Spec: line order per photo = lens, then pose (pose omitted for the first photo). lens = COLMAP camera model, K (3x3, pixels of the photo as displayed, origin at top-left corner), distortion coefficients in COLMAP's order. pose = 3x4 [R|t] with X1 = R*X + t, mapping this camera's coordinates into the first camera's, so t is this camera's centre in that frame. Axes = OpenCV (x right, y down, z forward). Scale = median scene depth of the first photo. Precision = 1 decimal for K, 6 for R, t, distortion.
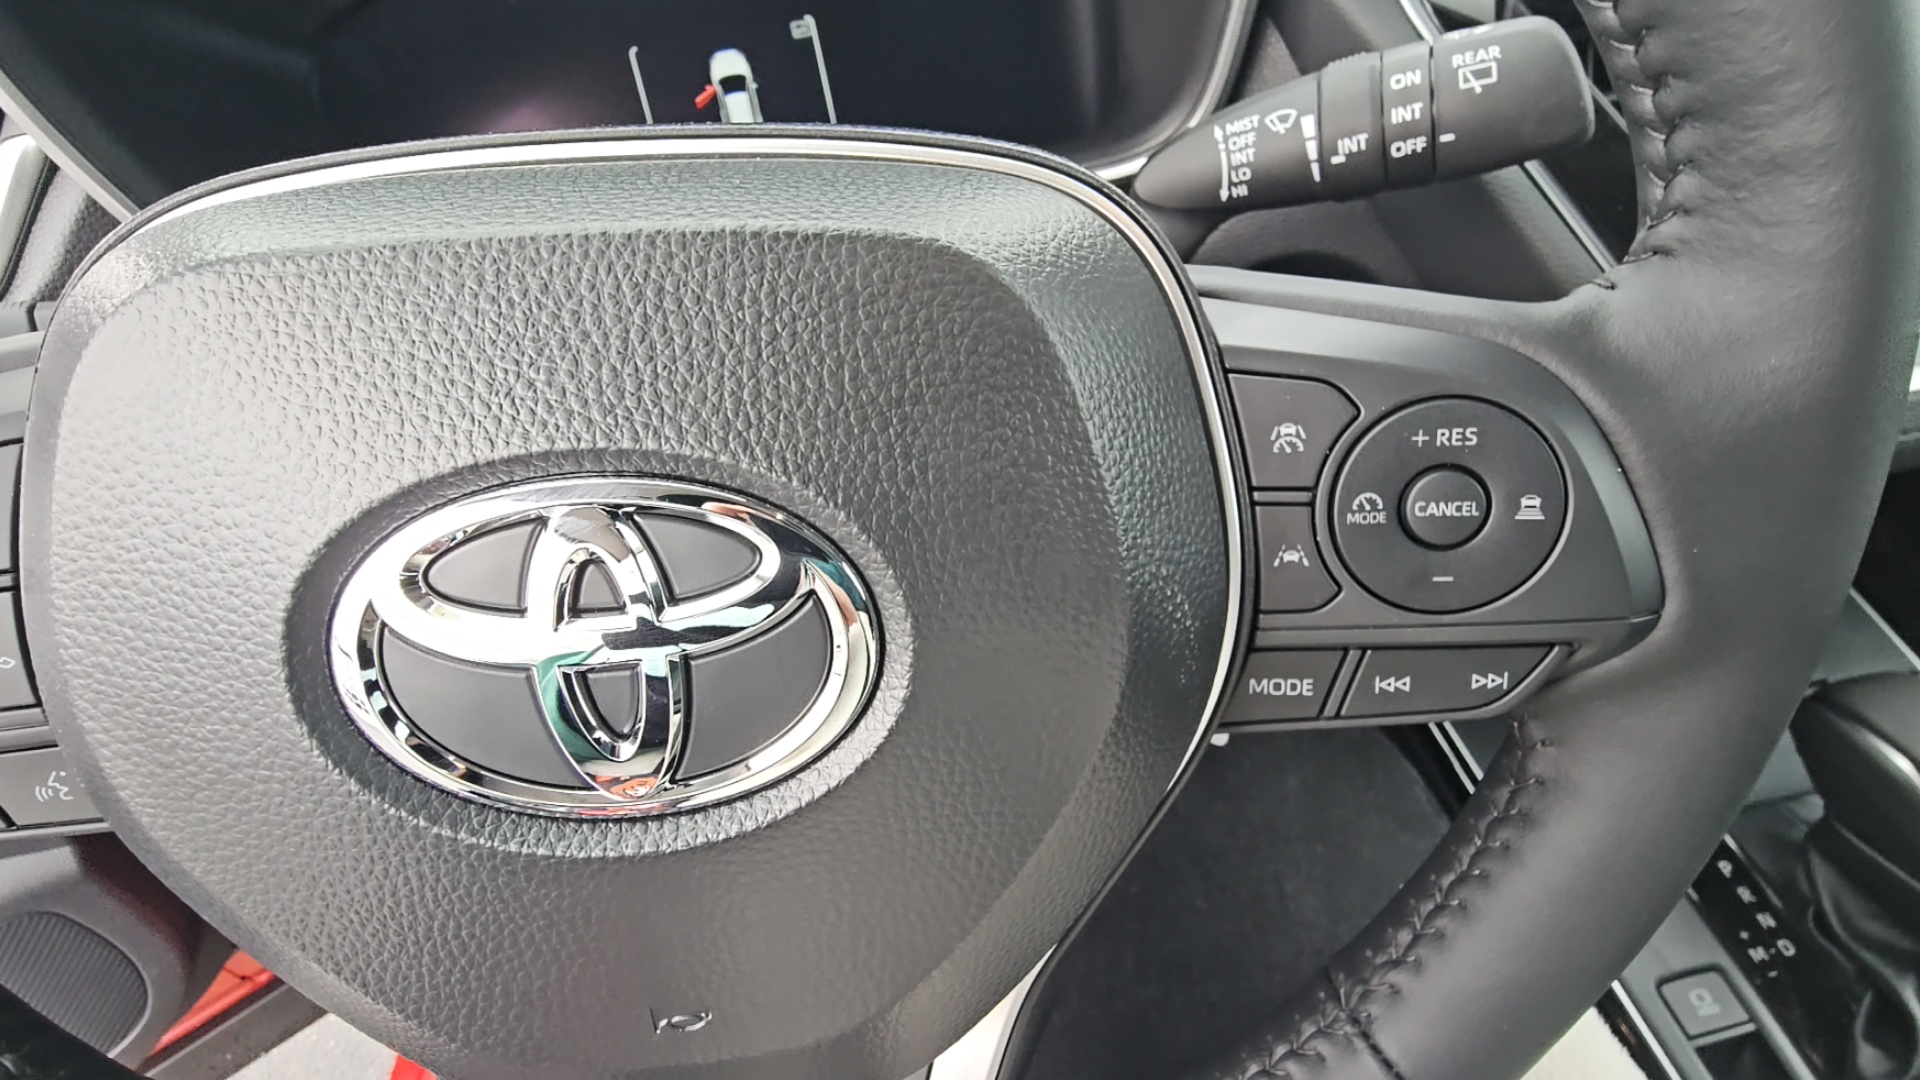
lens RADIAL K [[861.9, 0, 982.4], [0, 861.9, 544.0], [0, 0, 1]] dist [0.011714, -0.010354]
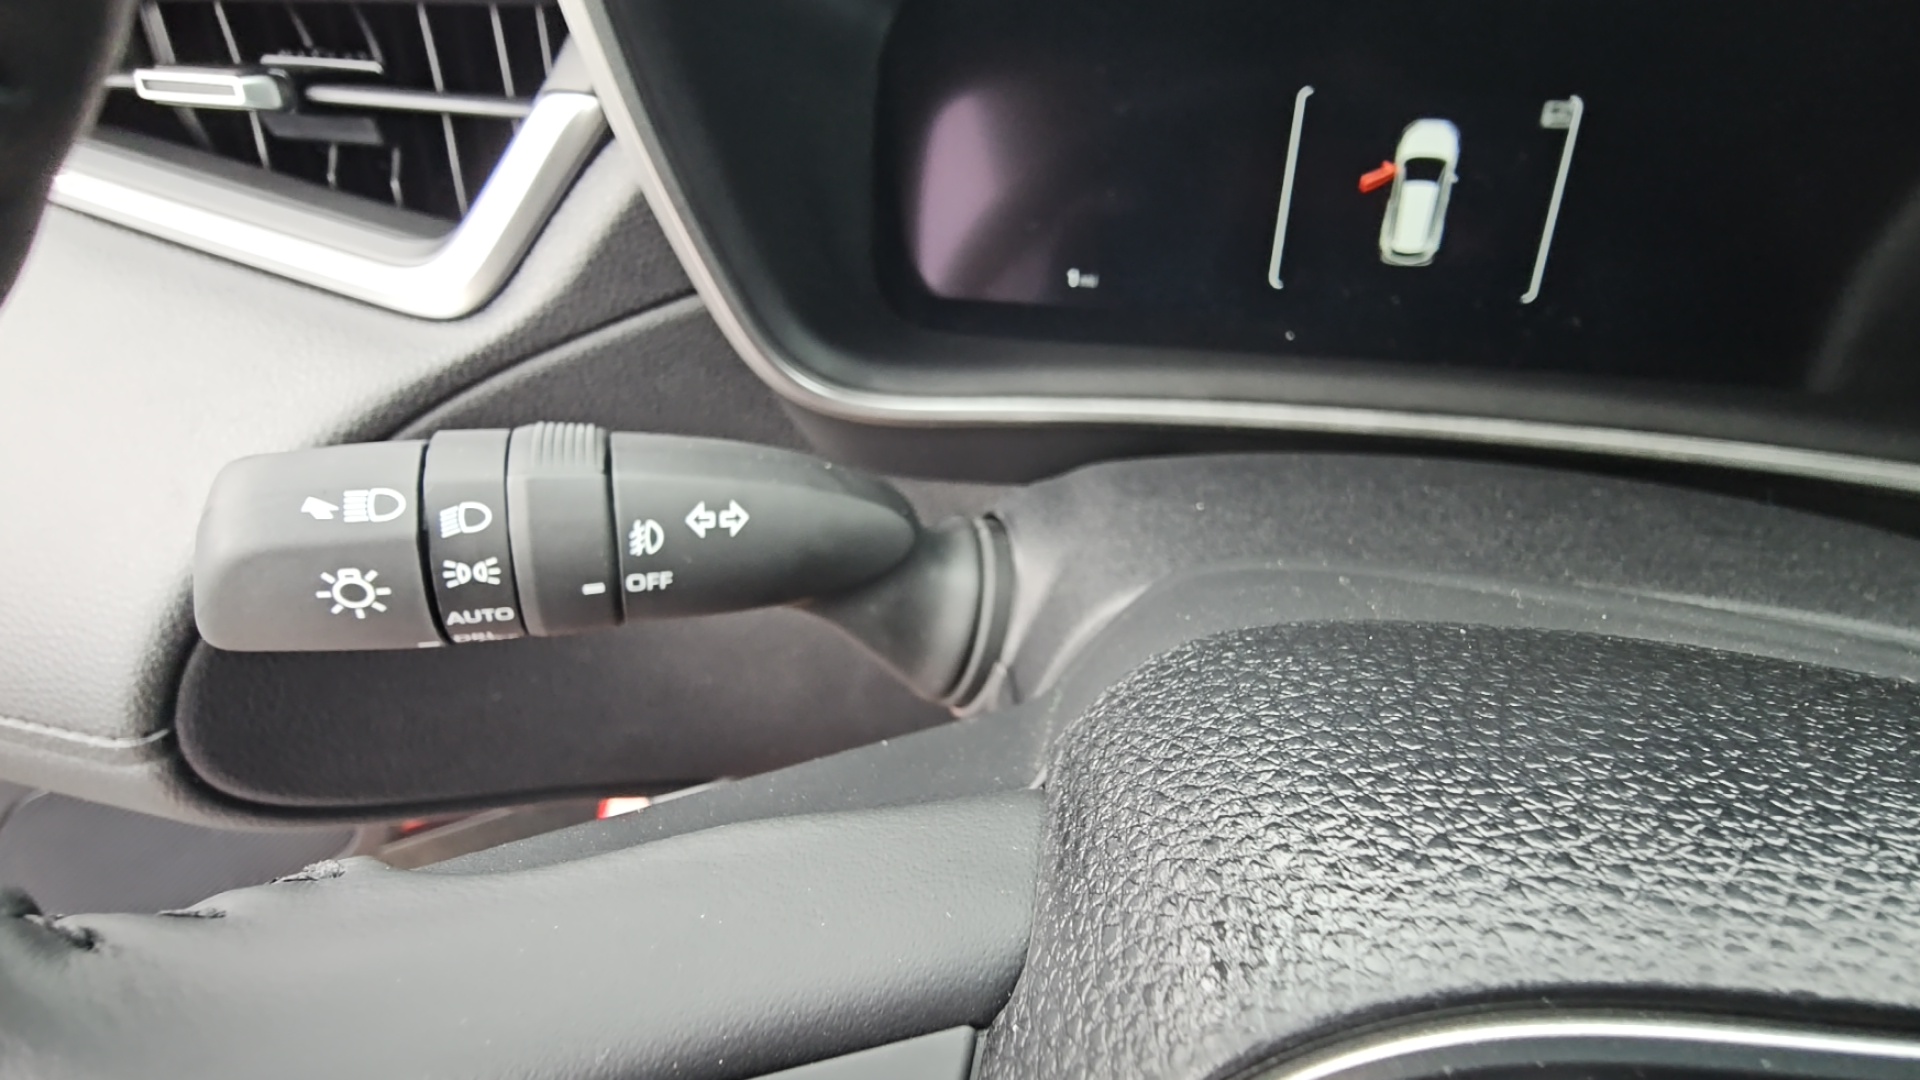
lens RADIAL K [[861.9, 0, 982.4], [0, 861.9, 544.0], [0, 0, 1]] dist [0.011714, -0.010354]
pose [[0.944248, 0.300944, -0.133521, -0.788402], [-0.288703, 0.951799, 0.103584, -0.386660], [0.158258, -0.059261, 0.985618, 0.434899]]
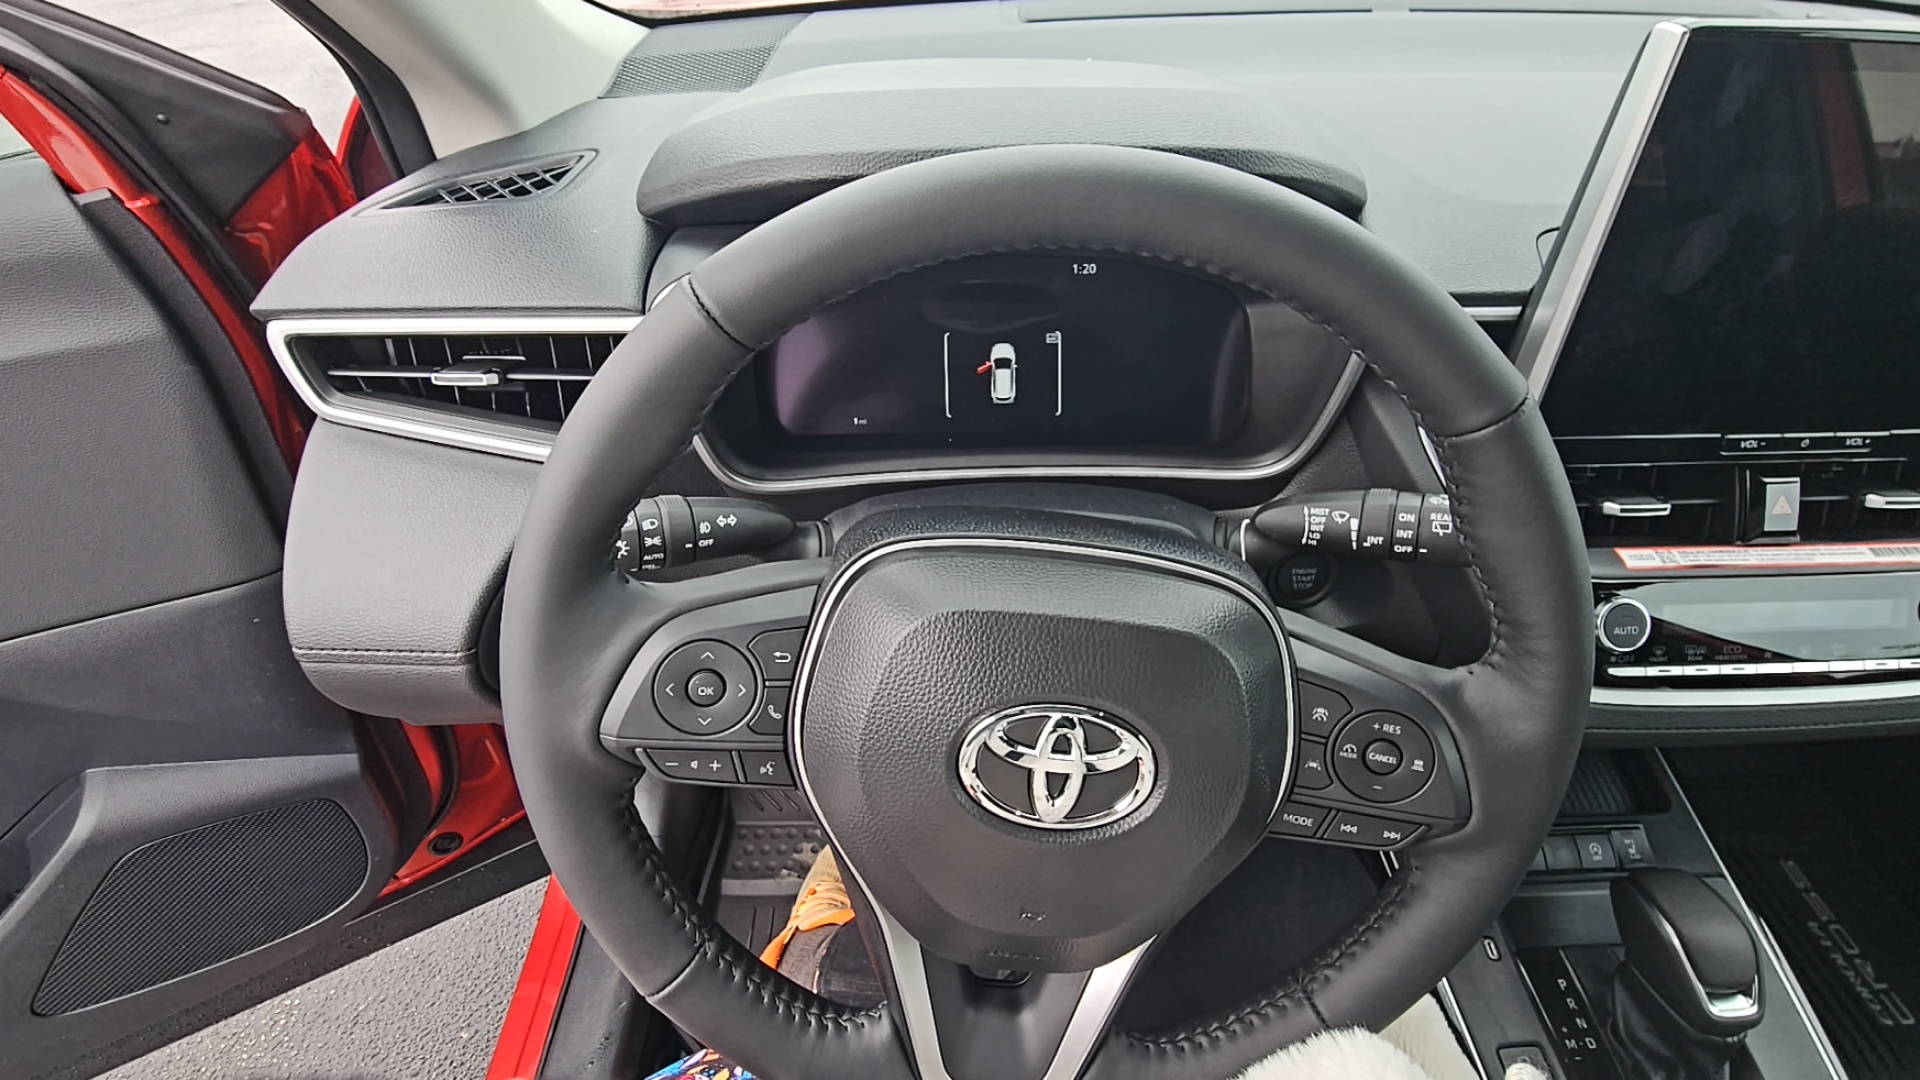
lens RADIAL K [[861.9, 0, 982.4], [0, 861.9, 544.0], [0, 0, 1]] dist [0.011714, -0.010354]
pose [[0.983875, 0.178495, -0.011422, -0.445029], [-0.178835, 0.982787, -0.046347, -0.228191], [0.002953, 0.047642, 0.998860, -1.003901]]
